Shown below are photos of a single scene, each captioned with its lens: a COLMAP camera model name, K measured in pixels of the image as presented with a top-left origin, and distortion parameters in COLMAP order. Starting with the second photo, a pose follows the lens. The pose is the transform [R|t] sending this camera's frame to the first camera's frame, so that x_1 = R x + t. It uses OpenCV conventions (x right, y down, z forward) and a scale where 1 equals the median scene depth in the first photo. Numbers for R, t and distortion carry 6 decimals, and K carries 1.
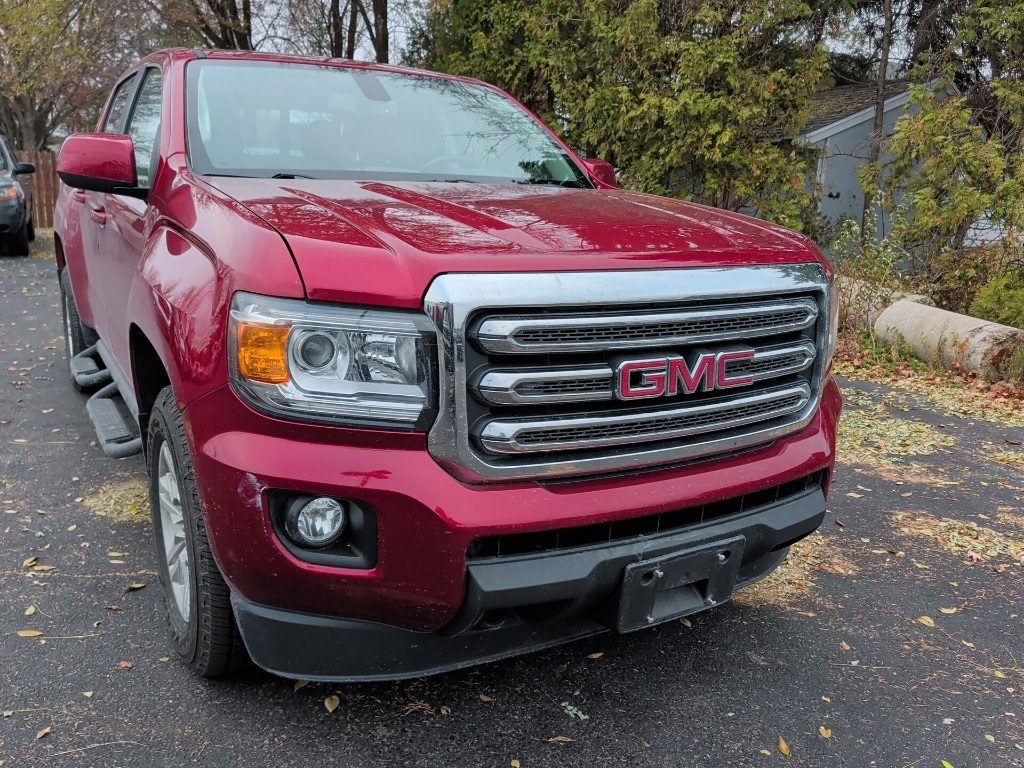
lens RADIAL K [[865.9, 0, 506.0], [0, 865.9, 378.6], [0, 0, 1]] dist [0.060732, -0.104507]
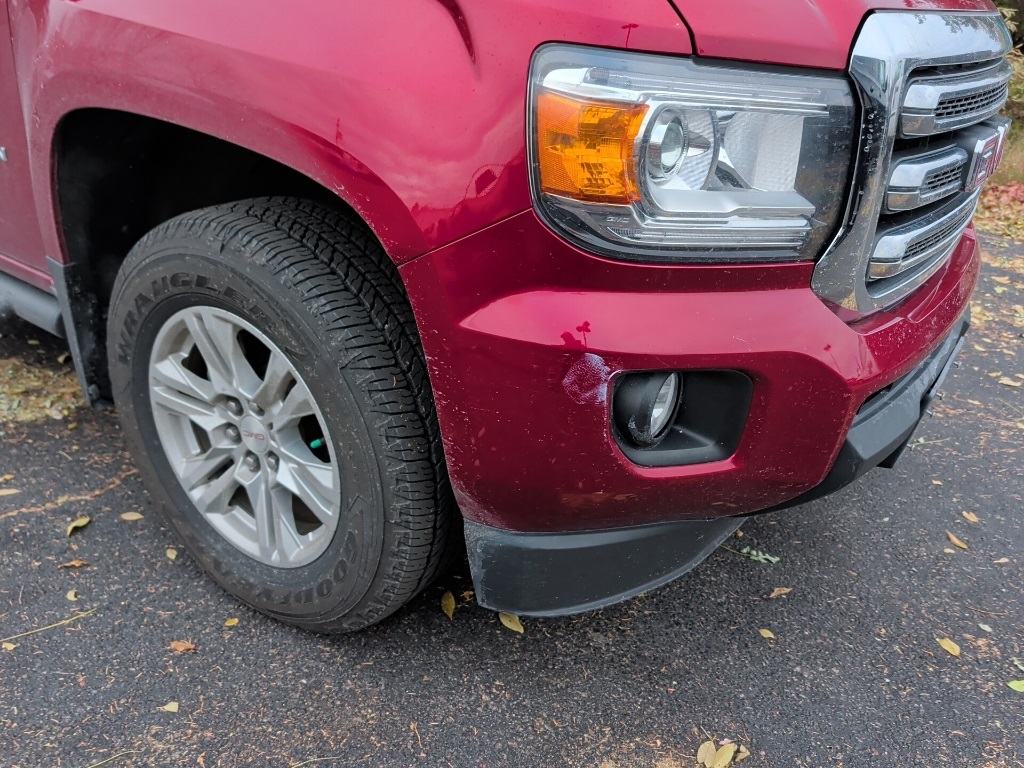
lens RADIAL K [[865.9, 0, 506.0], [0, 865.9, 378.6], [0, 0, 1]] dist [0.060732, -0.104507]
pose [[0.900433, -0.154559, 0.406610, -0.564120], [0.049968, 0.965311, 0.256276, -0.034302], [-0.432115, -0.210442, 0.876921, 0.439746]]
